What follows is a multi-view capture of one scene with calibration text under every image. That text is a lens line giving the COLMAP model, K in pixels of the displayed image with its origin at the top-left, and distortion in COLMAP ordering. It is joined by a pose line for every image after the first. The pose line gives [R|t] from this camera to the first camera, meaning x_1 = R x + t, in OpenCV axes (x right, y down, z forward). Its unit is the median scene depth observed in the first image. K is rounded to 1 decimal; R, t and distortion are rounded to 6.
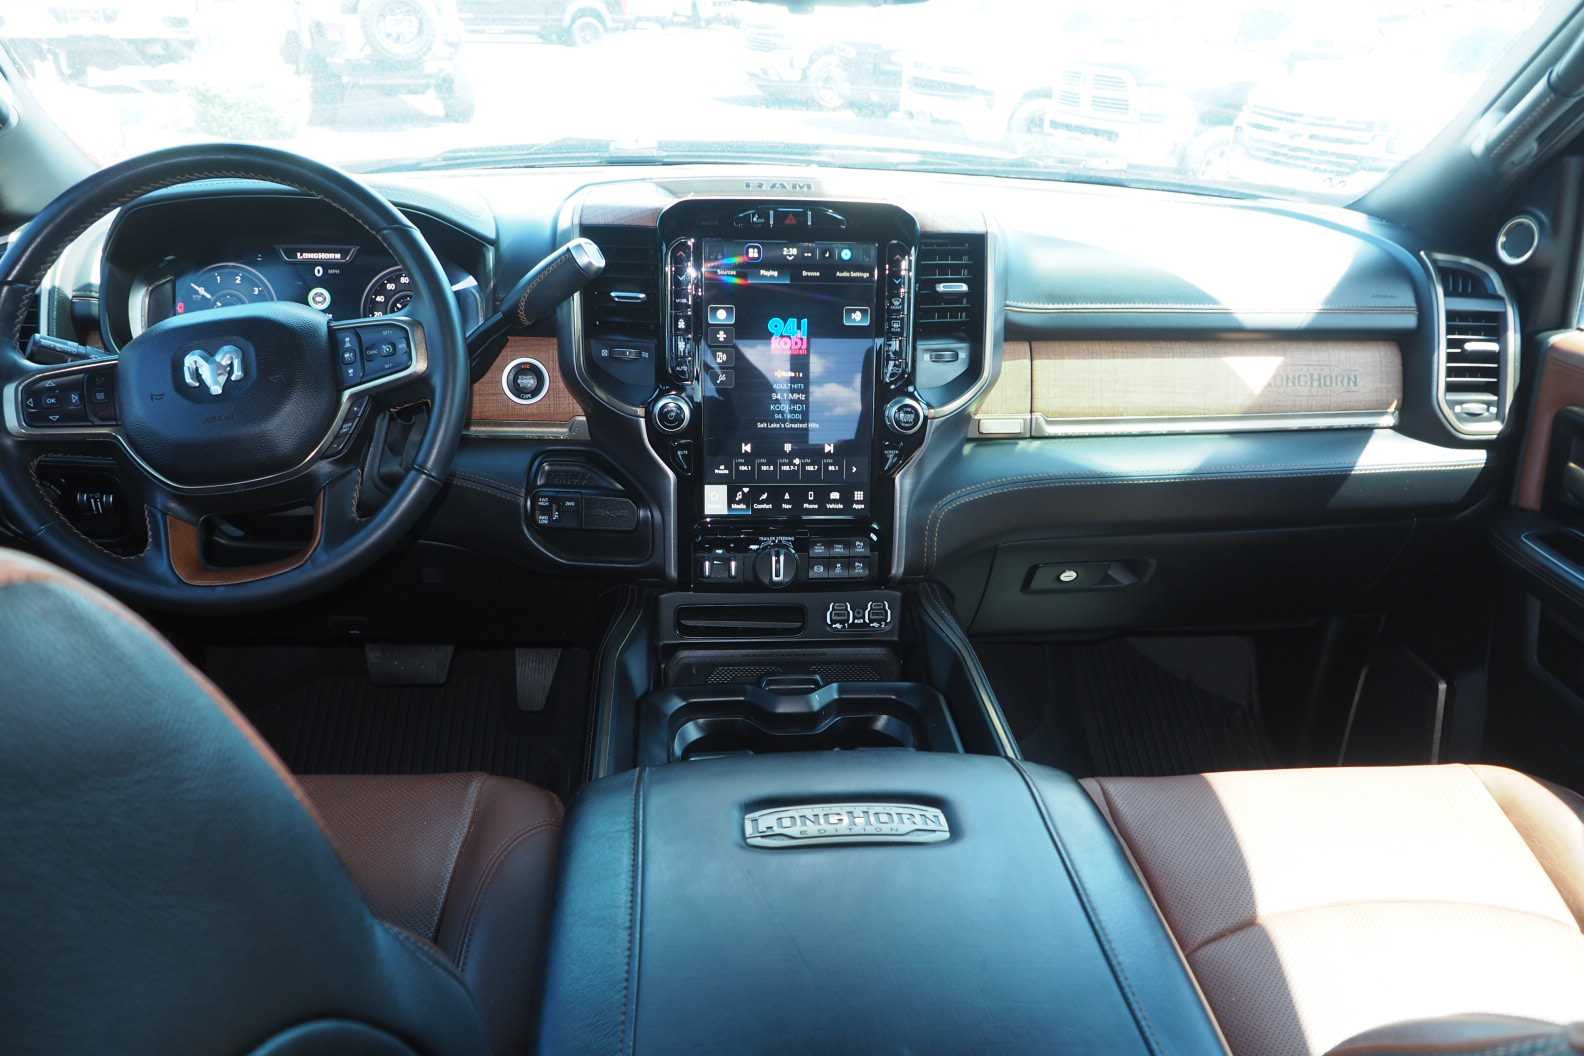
lens RADIAL K [[1181.2, 0, 793.8], [0, 1181.2, 526.4], [0, 0, 1]] dist [-0.021699, 0.010117]
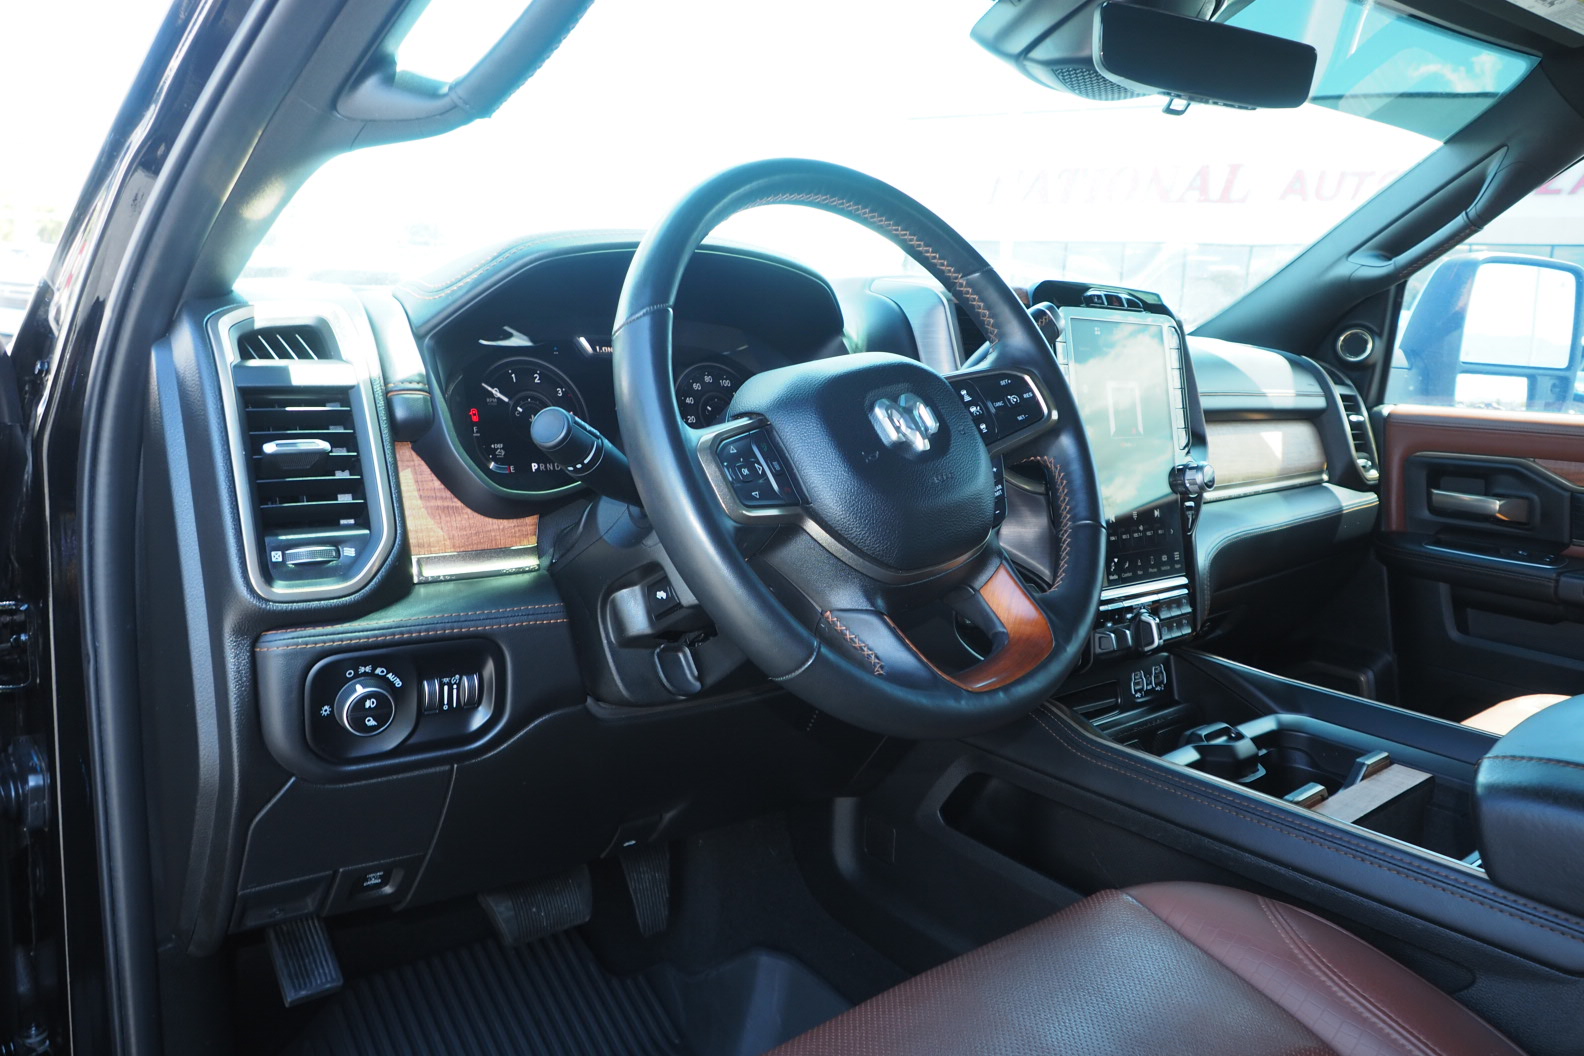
lens RADIAL K [[1115.5, 0, 755.1], [0, 1115.5, 526.9], [0, 0, 1]] dist [-0.041840, 0.008253]
pose [[0.825594, -0.088745, 0.557242, -0.757845], [0.202003, 0.968588, -0.145027, 0.015505], [-0.526867, 0.232298, 0.817587, 0.357012]]
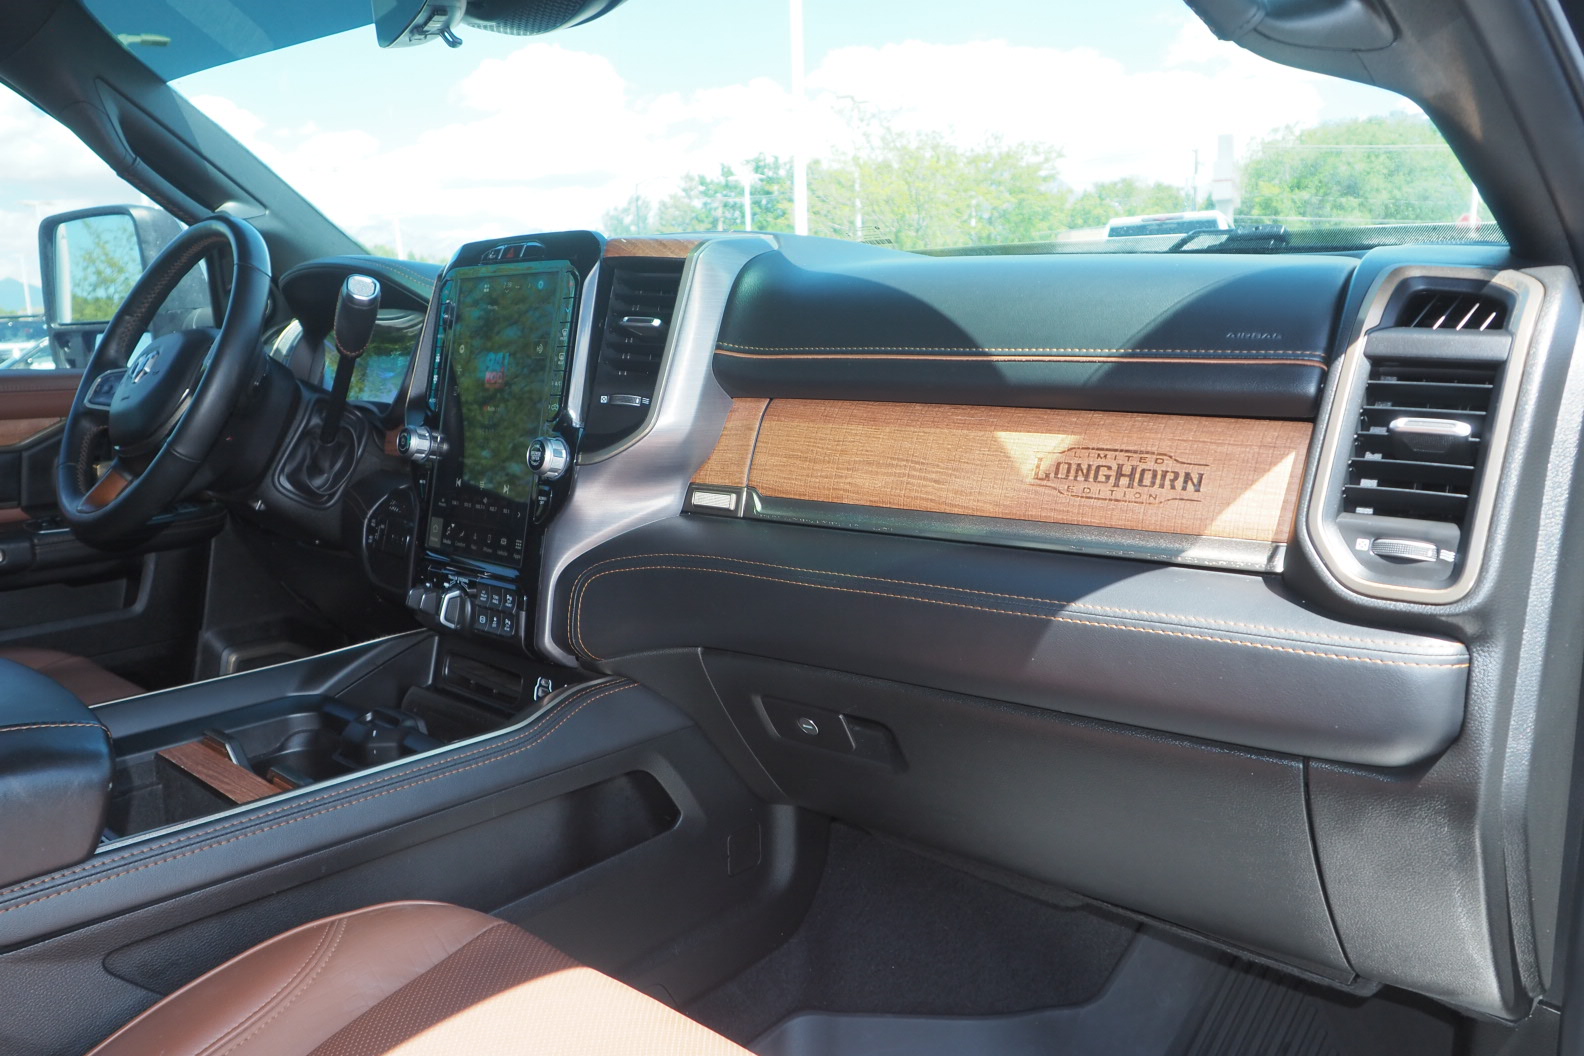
lens RADIAL K [[1181.2, 0, 794.2], [0, 1181.2, 533.7], [0, 0, 1]] dist [-0.021699, 0.010117]
pose [[0.669740, 0.087956, -0.737368, 0.802548], [-0.252682, 0.960701, -0.114911, 0.015091], [0.698284, 0.263280, 0.665645, 0.512987]]
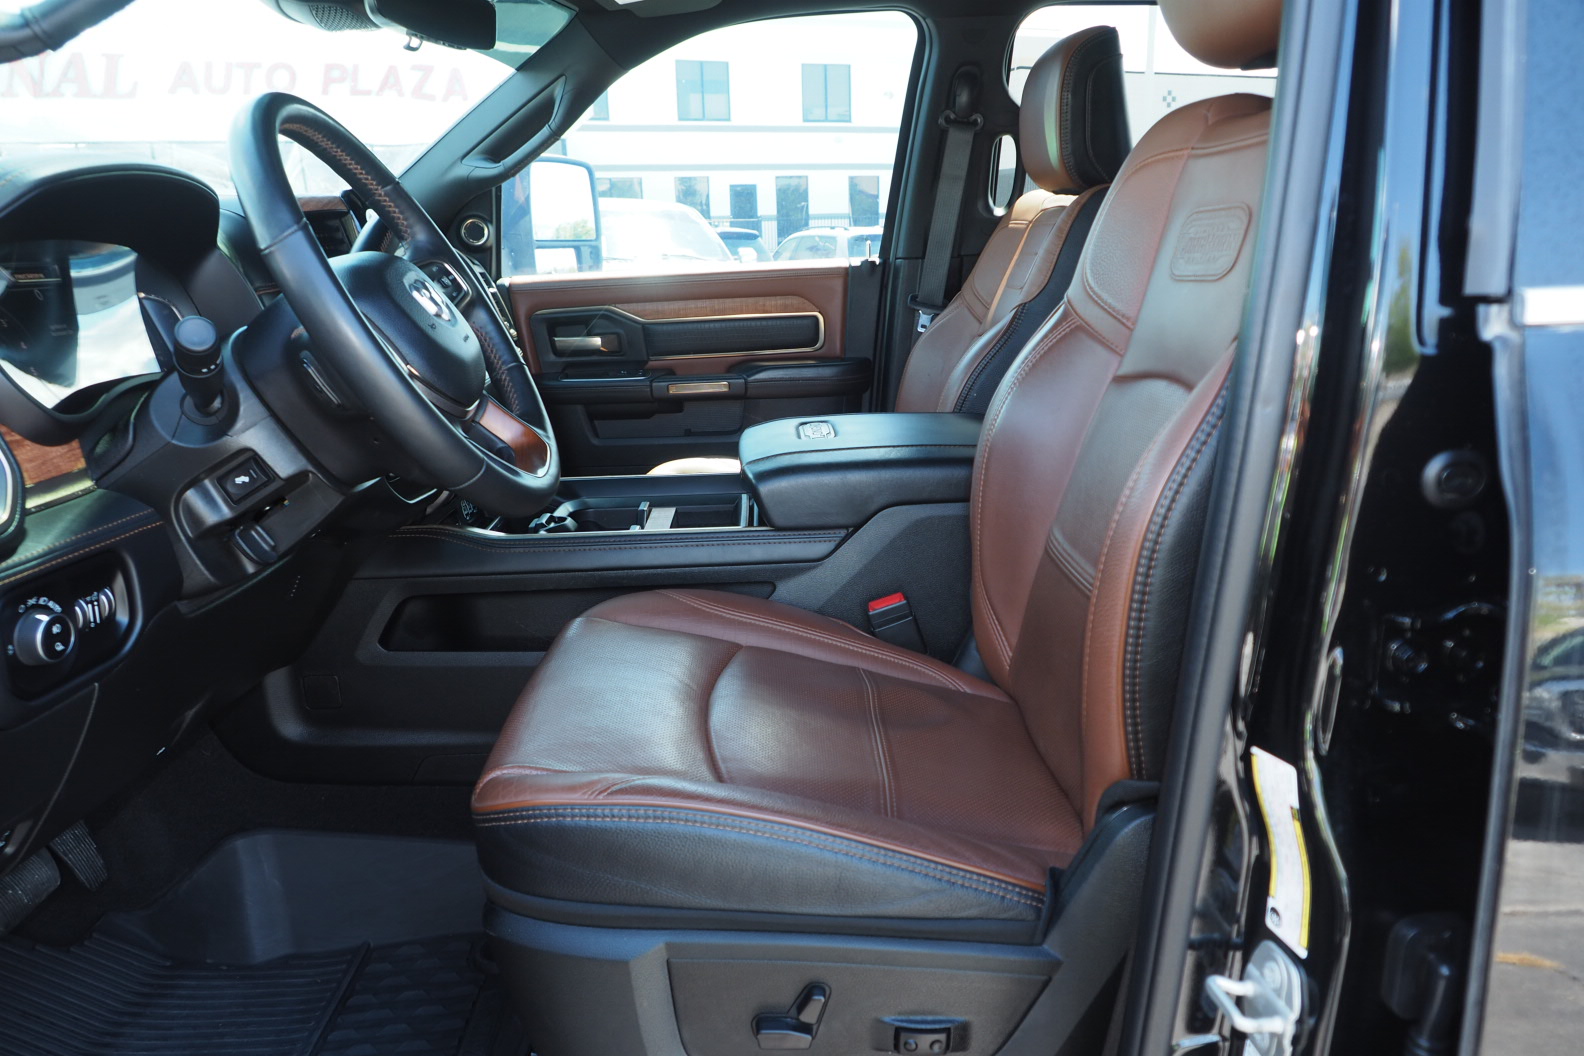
lens RADIAL K [[1115.5, 0, 802.0], [0, 1115.5, 534.0], [0, 0, 1]] dist [-0.041840, 0.008253]
pose [[0.050472, -0.281517, 0.958228, -1.137300], [0.416312, 0.878051, 0.236034, -0.036950], [-0.907820, 0.387009, 0.161515, 0.480028]]
